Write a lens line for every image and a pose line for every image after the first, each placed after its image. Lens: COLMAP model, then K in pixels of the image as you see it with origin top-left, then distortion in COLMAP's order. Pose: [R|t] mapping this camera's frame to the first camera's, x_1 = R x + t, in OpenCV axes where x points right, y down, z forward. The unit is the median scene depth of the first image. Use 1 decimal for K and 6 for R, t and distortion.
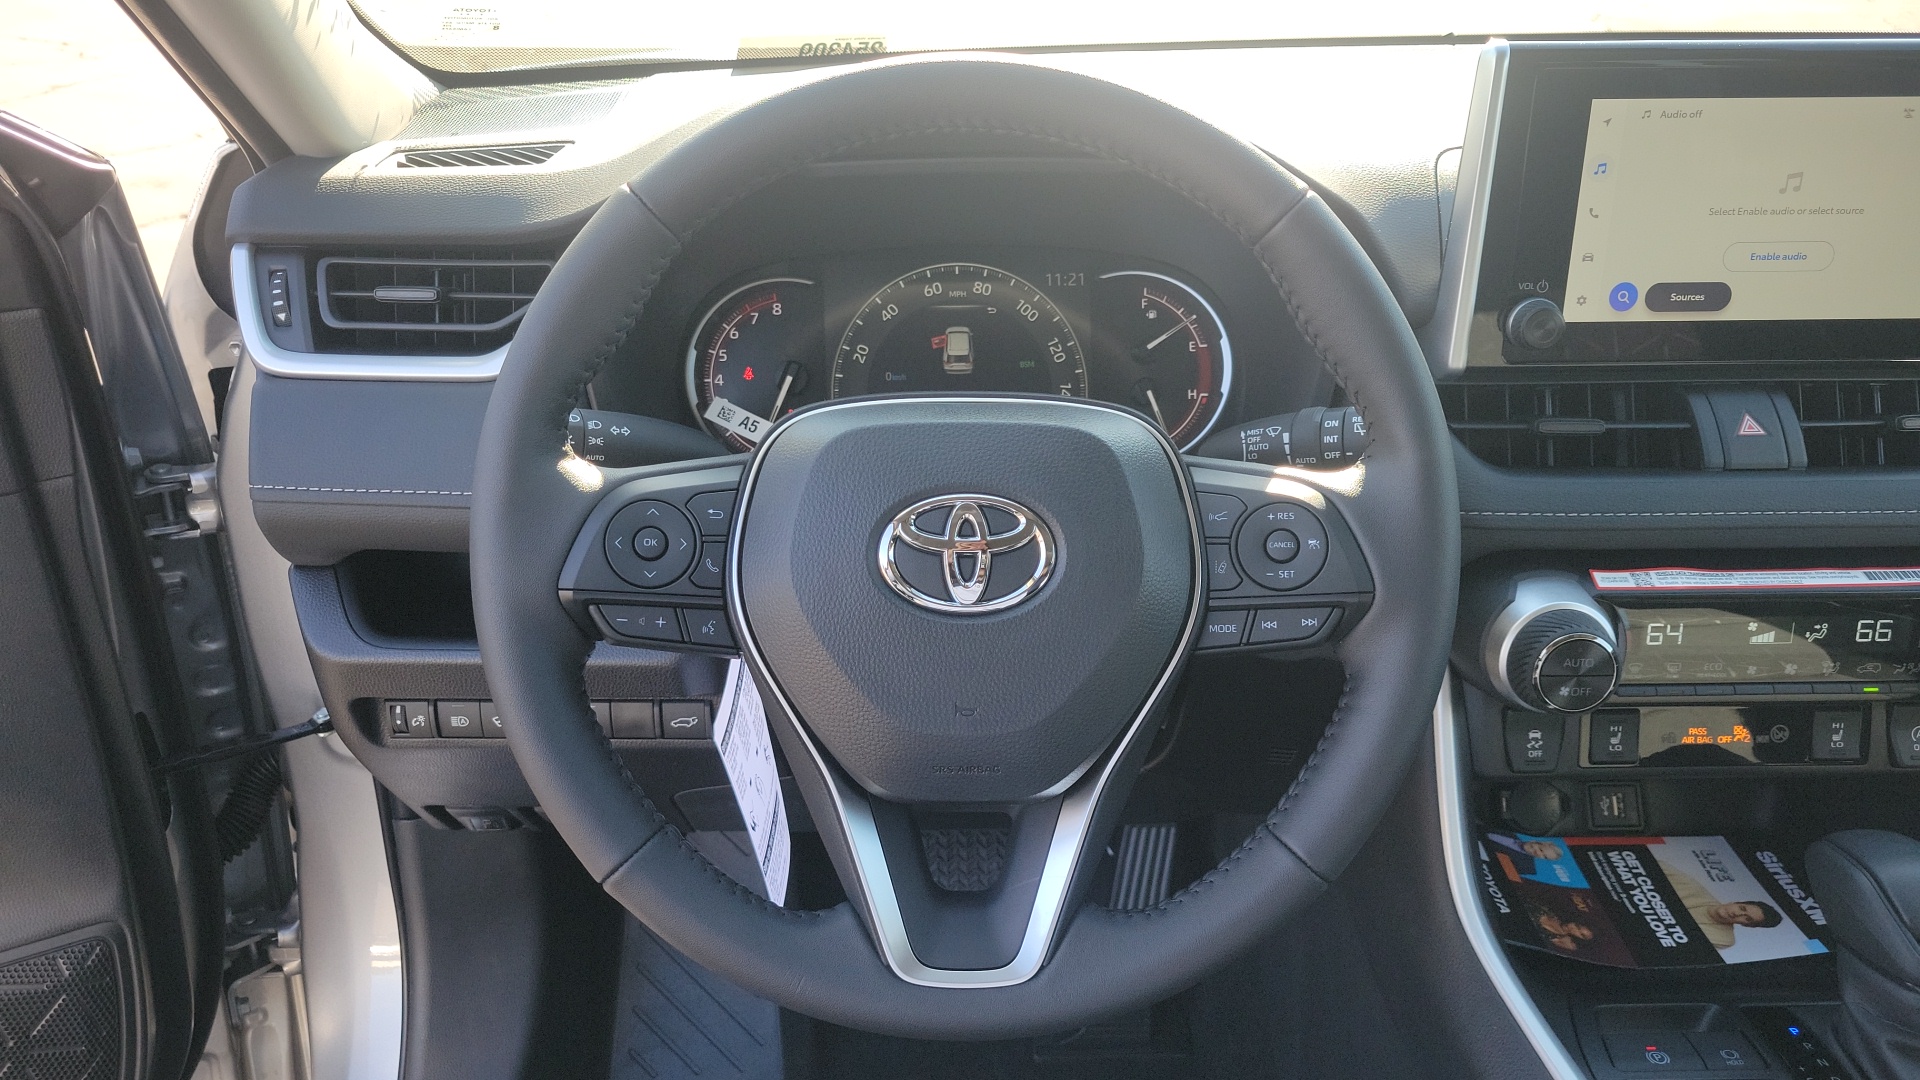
lens RADIAL K [[1446.2, 0, 965.3], [0, 1446.2, 540.7], [0, 0, 1]] dist [0.040349, -0.023612]
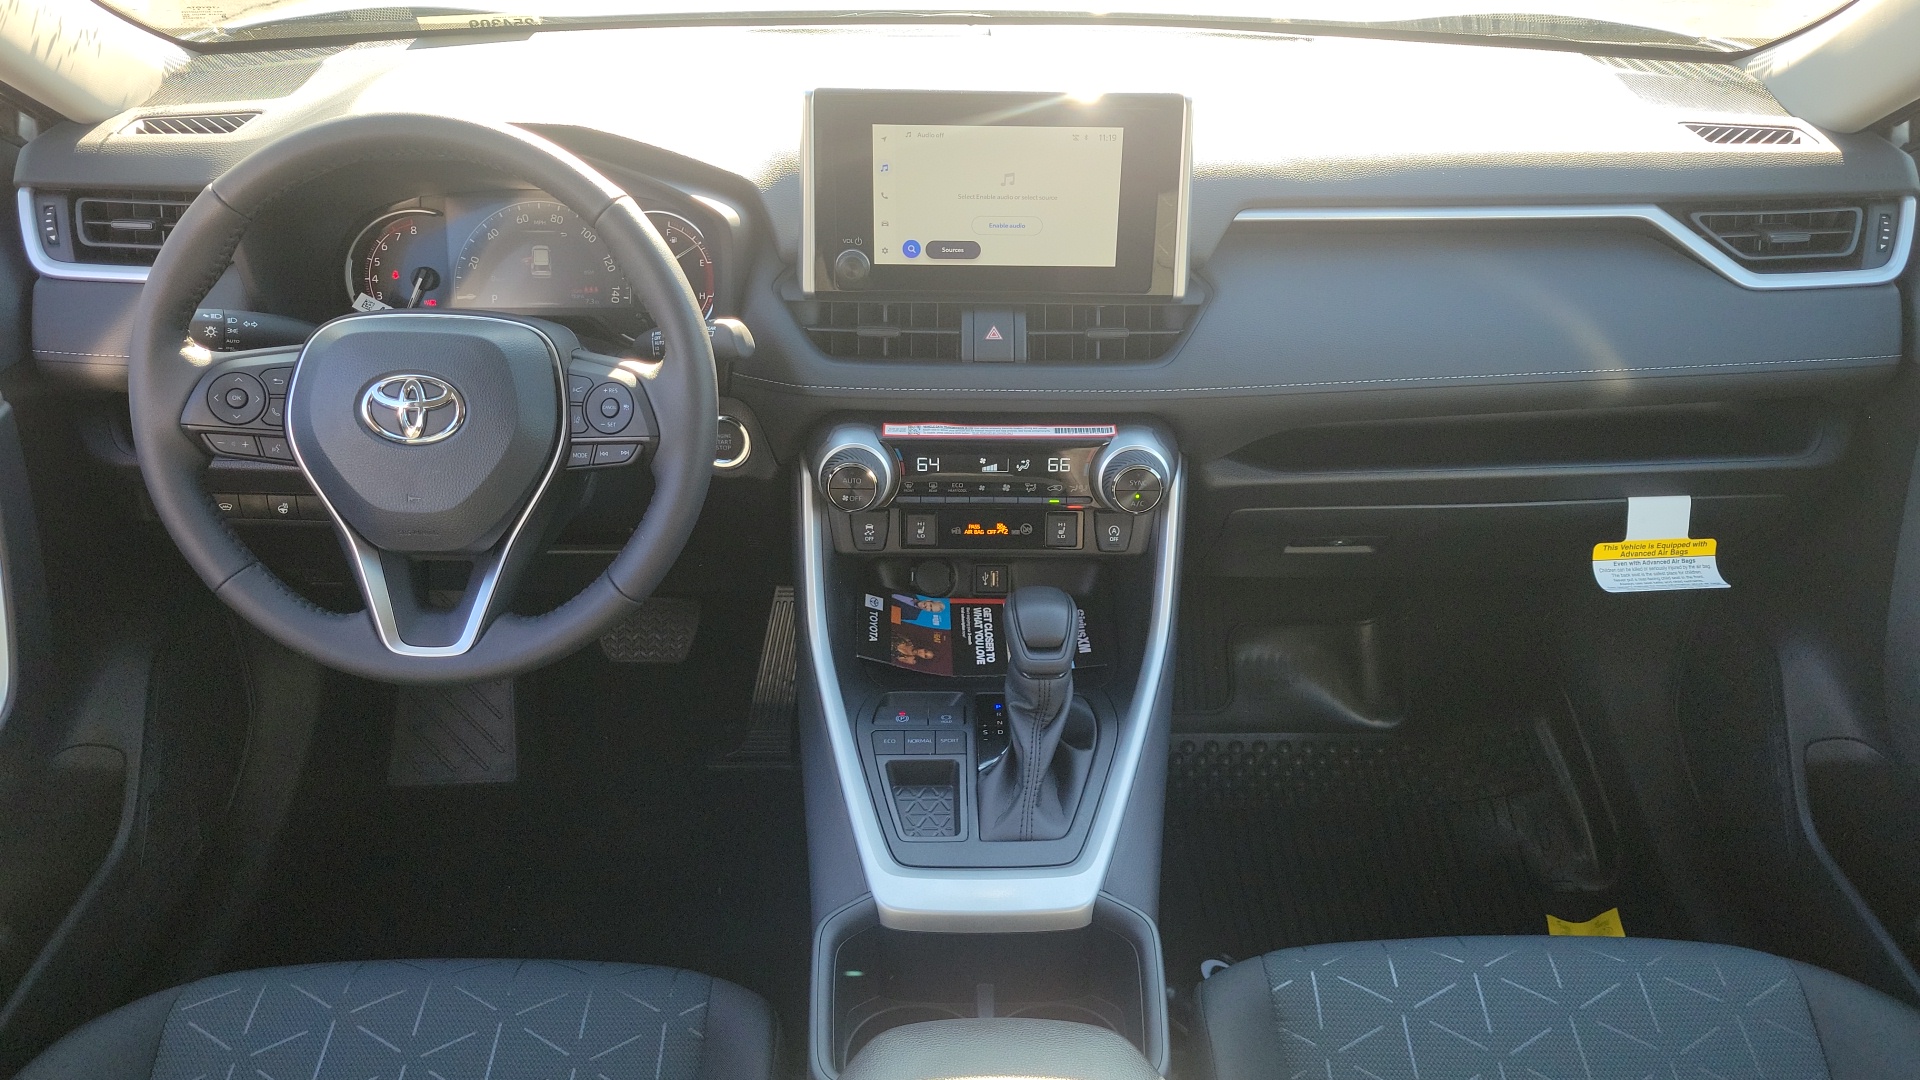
lens RADIAL K [[1446.2, 0, 976.4], [0, 1446.2, 535.6], [0, 0, 1]] dist [0.040349, -0.023612]
pose [[0.999798, 0.020107, -0.000364, 0.532134], [-0.019927, 0.992942, 0.116915, -0.045200], [0.002712, -0.116884, 0.993142, -0.587605]]
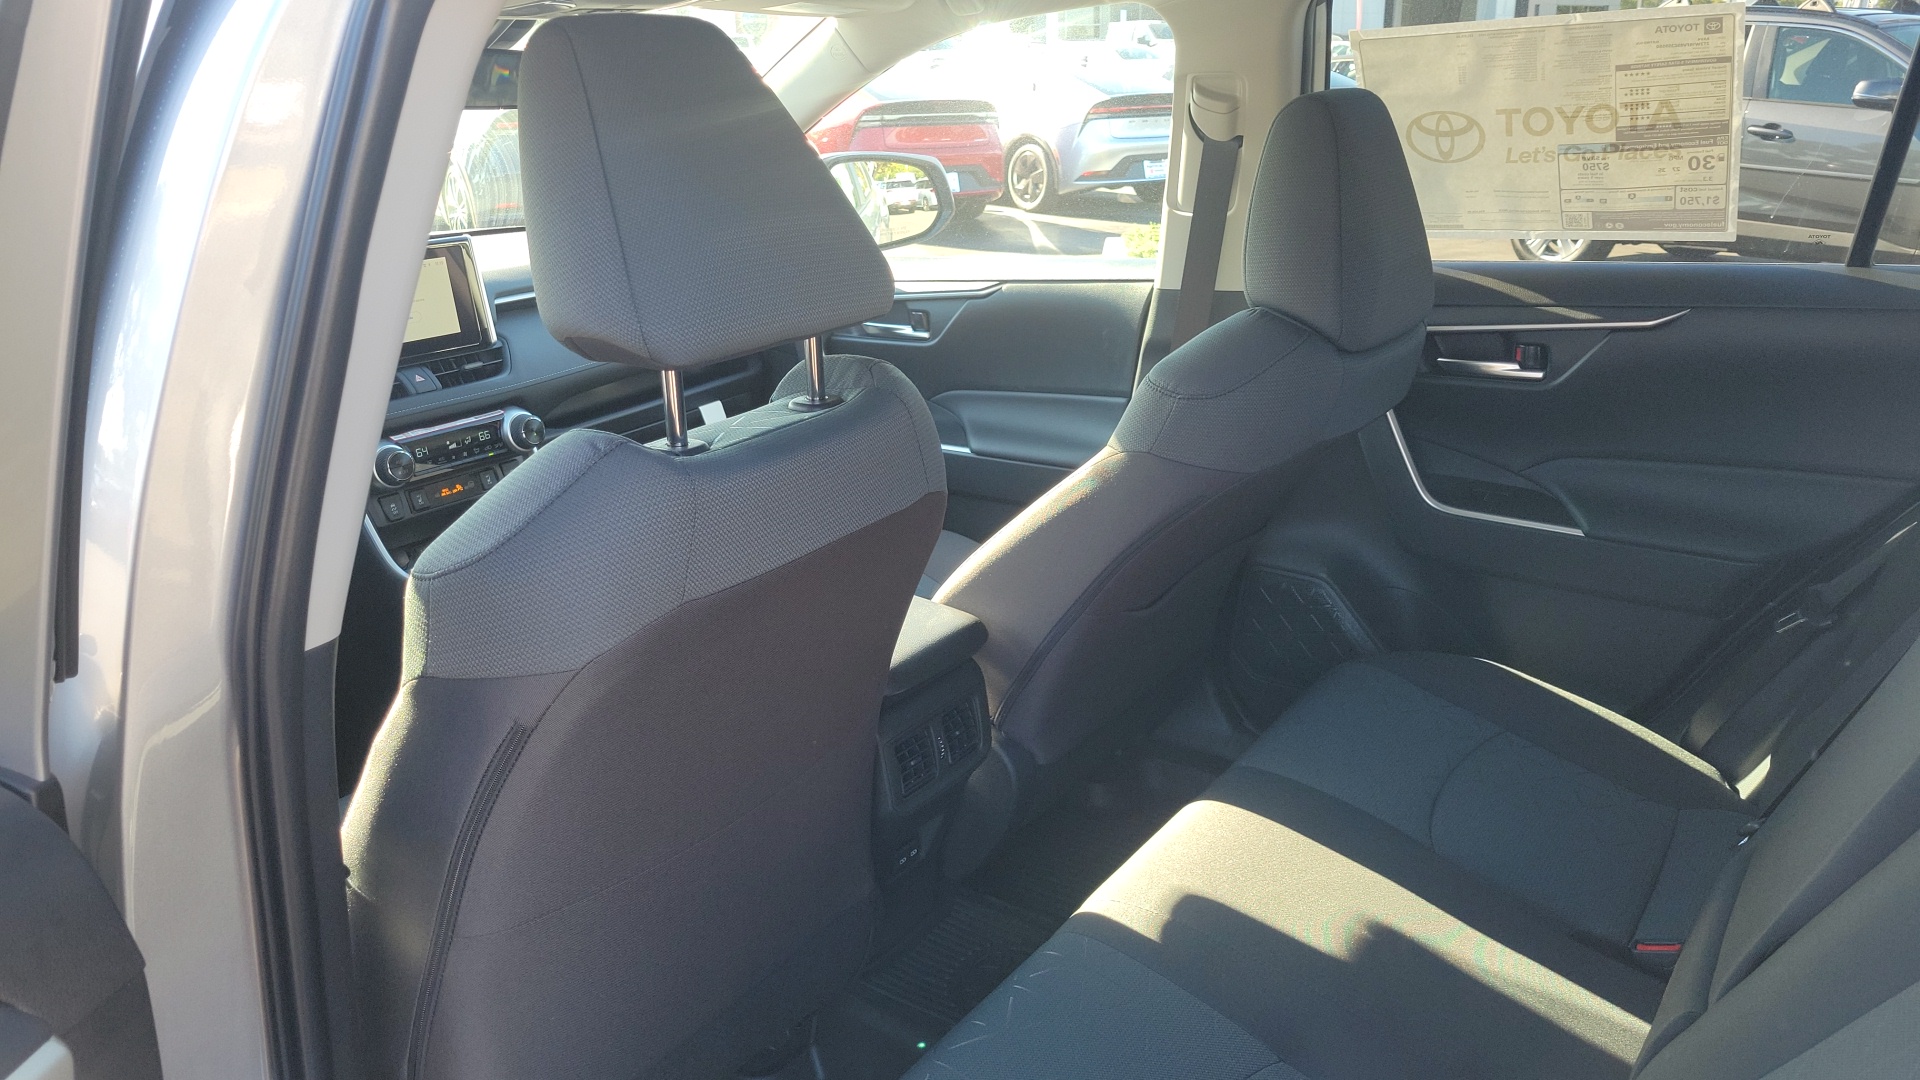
lens RADIAL K [[1446.2, 0, 948.8], [0, 1446.2, 539.5], [0, 0, 1]] dist [0.040349, -0.023612]
pose [[0.592864, -0.270302, 0.758583, -1.073236], [0.367541, 0.928977, 0.043769, 0.466455], [-0.716537, 0.252862, 0.650104, -1.480713]]
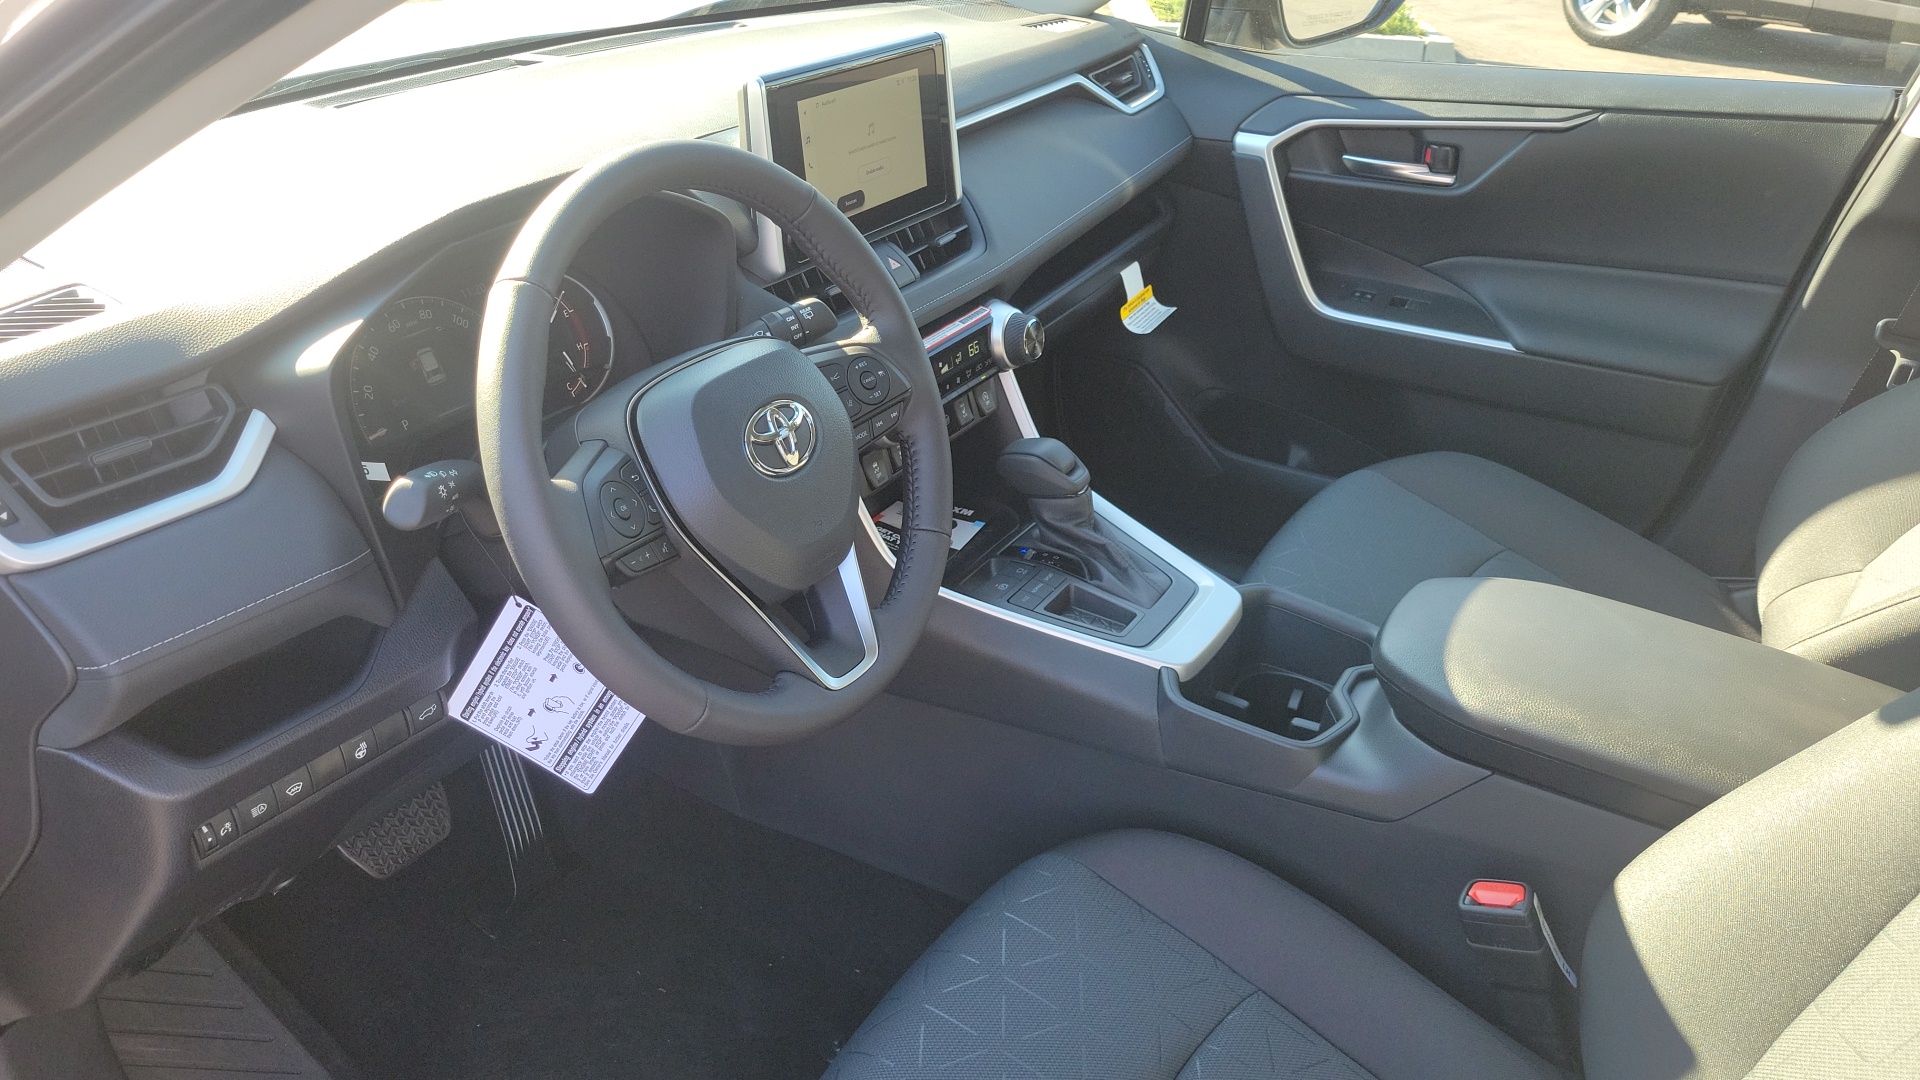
lens RADIAL K [[1446.2, 0, 953.2], [0, 1446.2, 554.4], [0, 0, 1]] dist [0.040349, -0.023612]
pose [[0.537986, -0.395959, 0.744169, -0.927316], [0.342855, 0.909274, 0.235947, -0.151775], [-0.770079, 0.128206, 0.624933, -0.142528]]
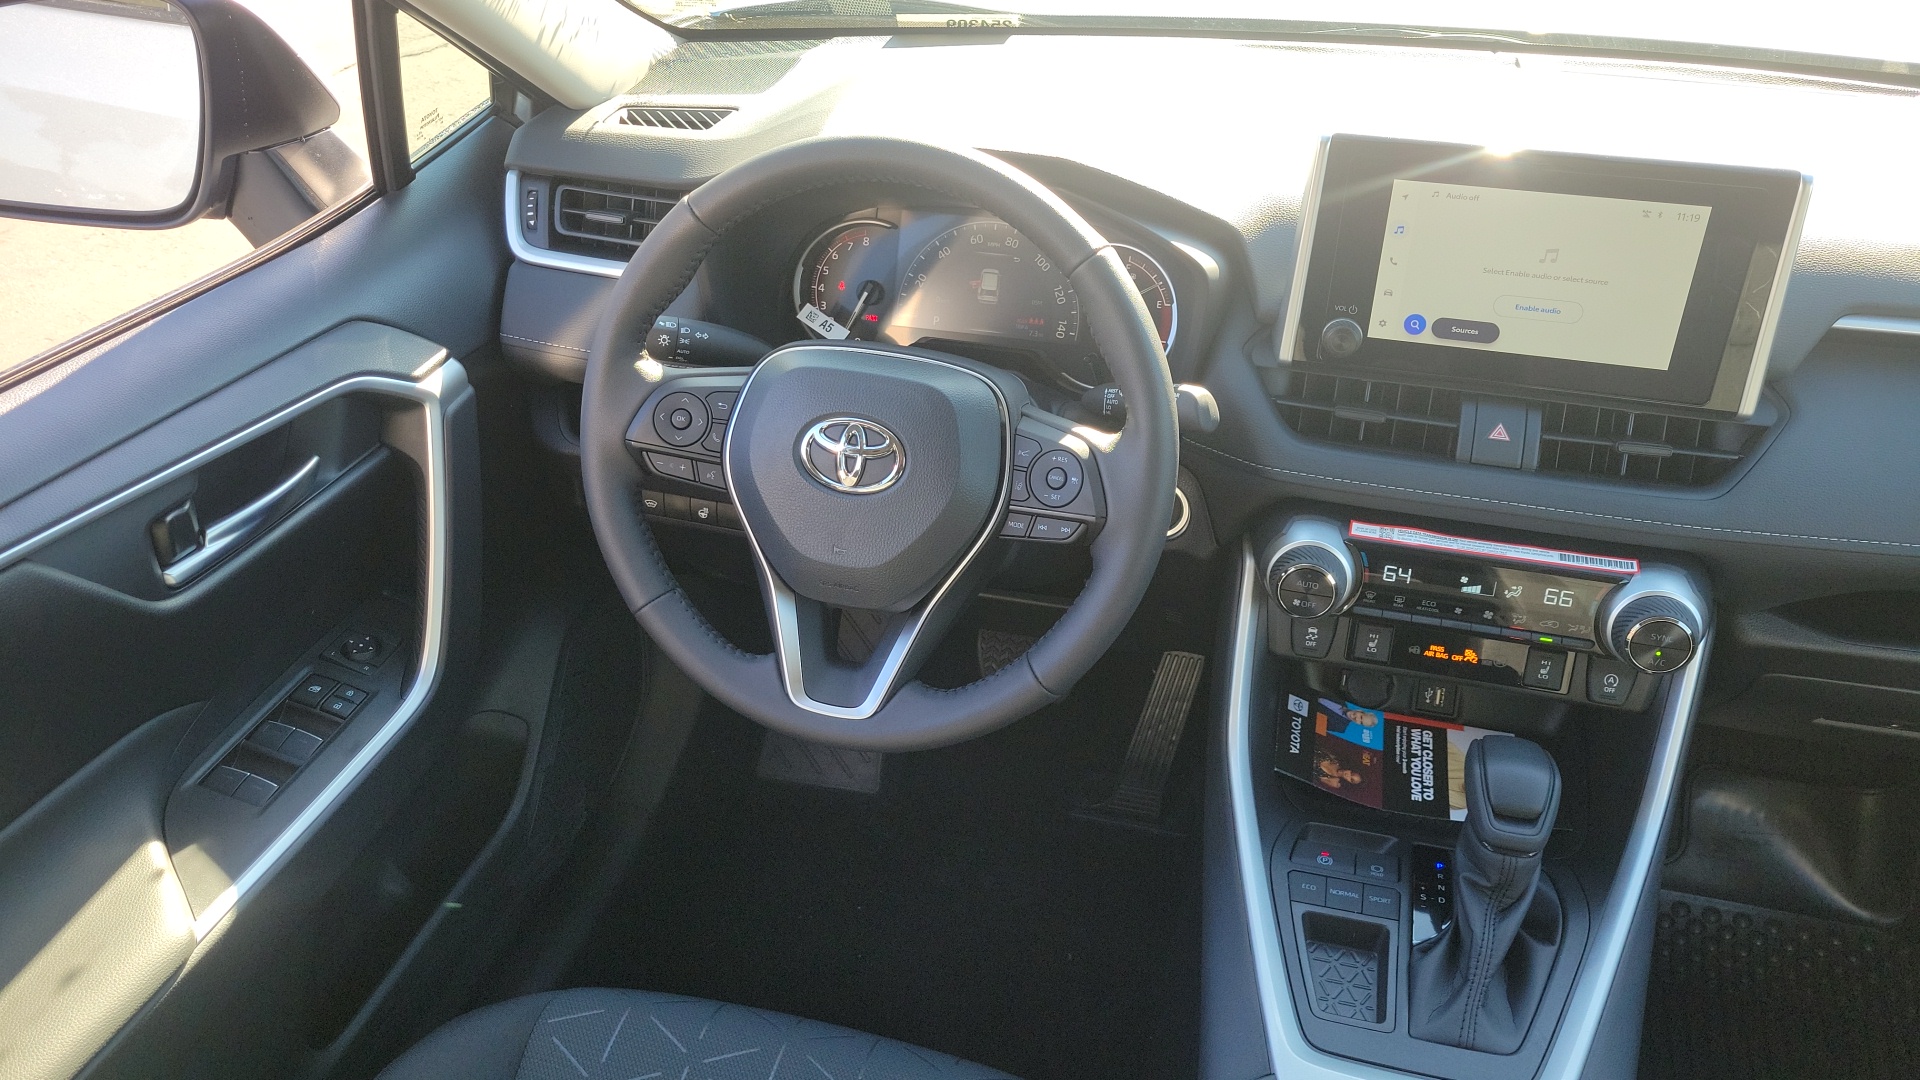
lens RADIAL K [[1446.2, 0, 982.1], [0, 1446.2, 528.9], [0, 0, 1]] dist [0.040349, -0.023612]
pose [[0.960386, 0.158599, -0.229138, 0.408184], [-0.126859, 0.980930, 0.147250, -0.130005], [0.248122, -0.112348, 0.962192, -0.410661]]
